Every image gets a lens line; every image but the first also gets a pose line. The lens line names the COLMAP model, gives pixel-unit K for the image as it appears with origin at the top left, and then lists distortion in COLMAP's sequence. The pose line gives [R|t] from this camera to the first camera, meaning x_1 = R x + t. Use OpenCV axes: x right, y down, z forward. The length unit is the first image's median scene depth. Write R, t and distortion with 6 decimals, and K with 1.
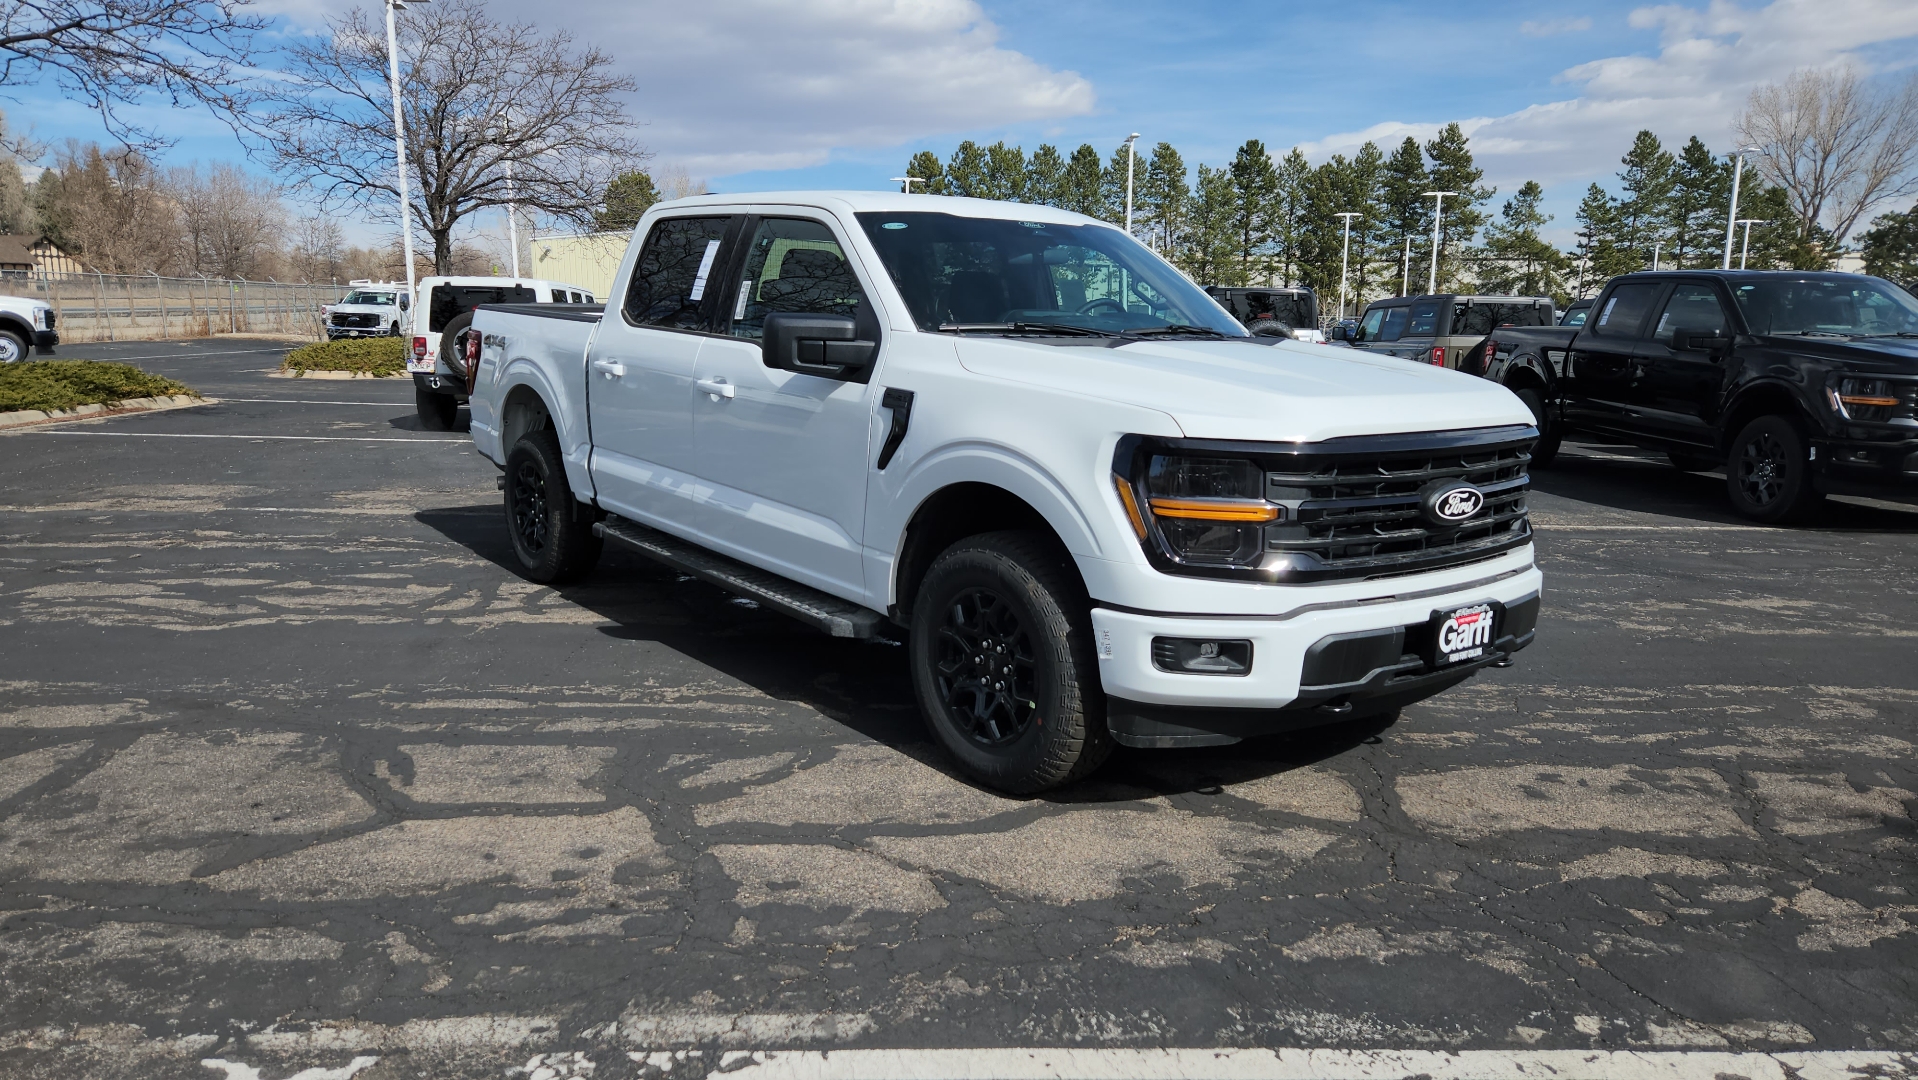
lens RADIAL K [[1282.8, 0, 910.5], [0, 1282.8, 538.8], [0, 0, 1]] dist [0.079706, -0.065752]
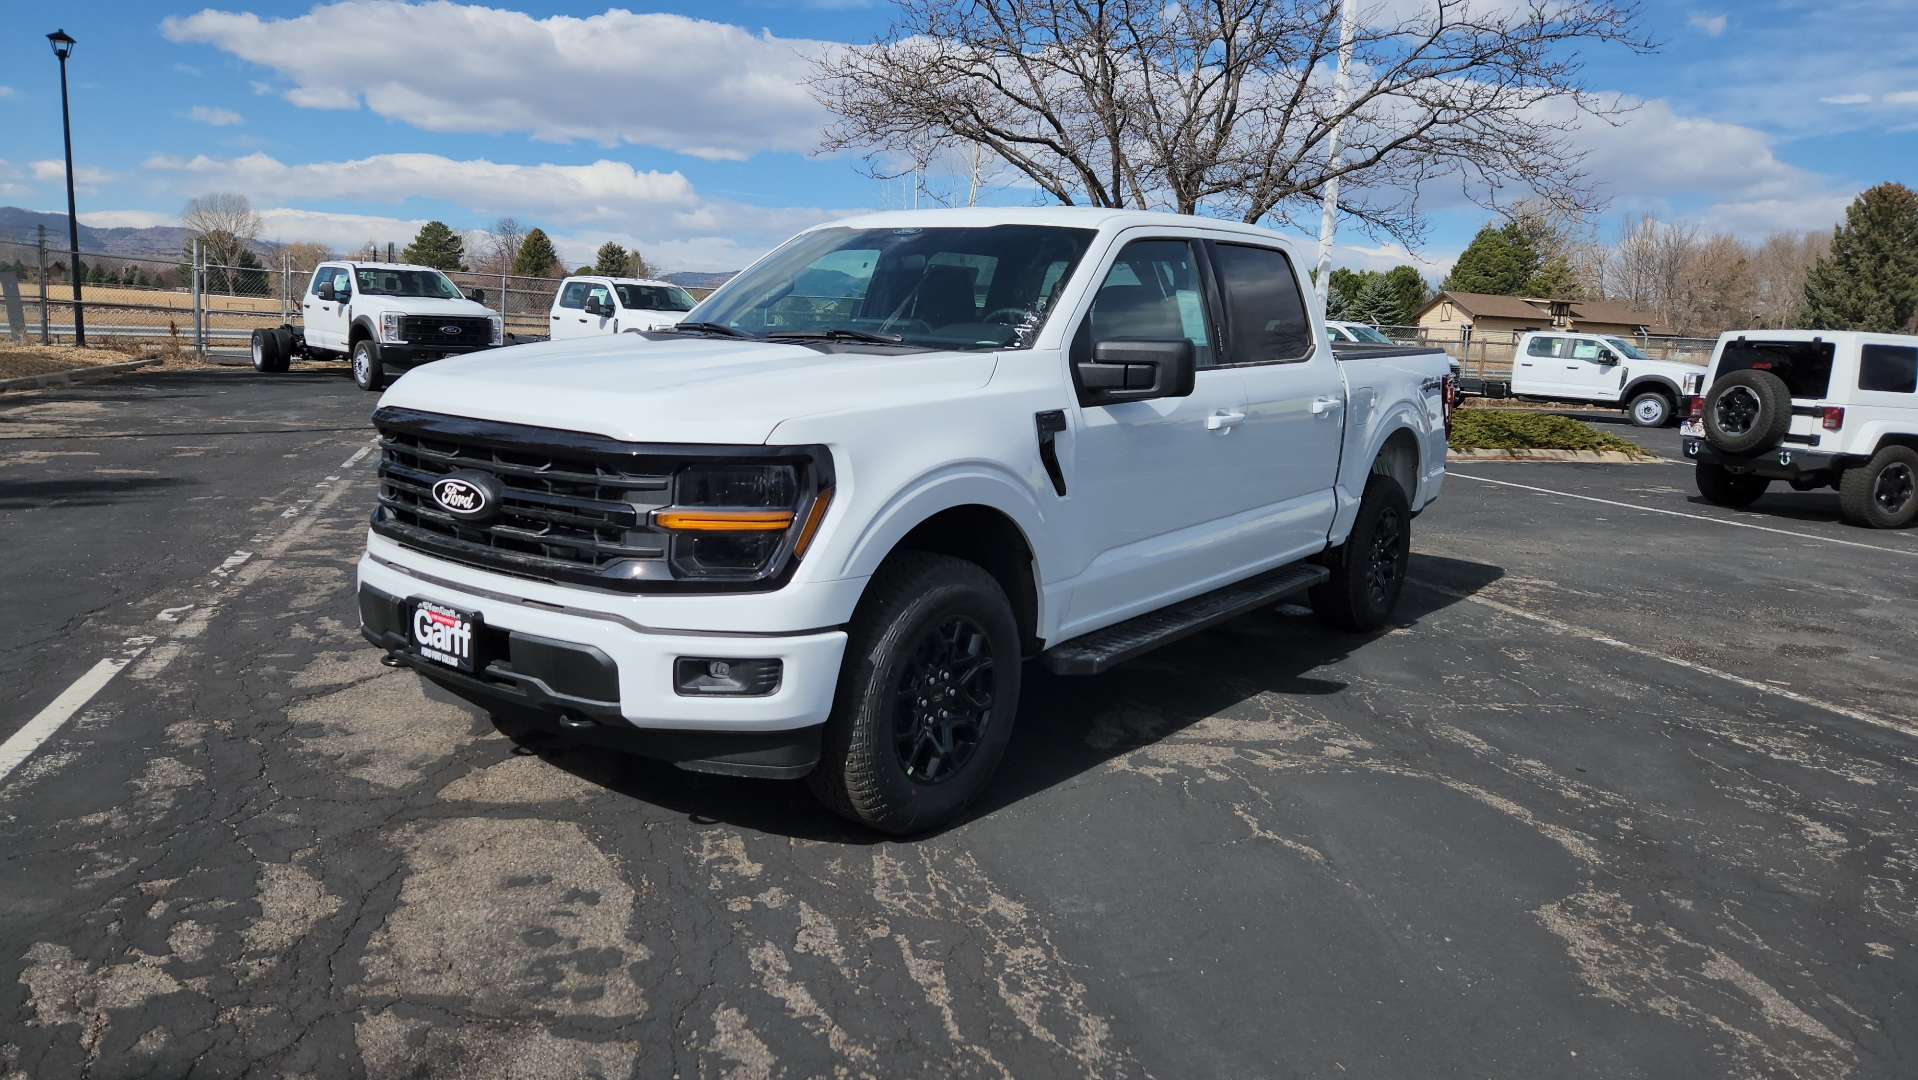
lens RADIAL K [[1261.6, 0, 924.6], [0, 1261.6, 516.2], [0, 0, 1]] dist [0.075264, -0.058540]
pose [[0.261923, 0.134403, -0.955684, 0.879346], [-0.204869, 0.975429, 0.081032, -0.098801], [0.943093, 0.174566, 0.283023, 0.669568]]
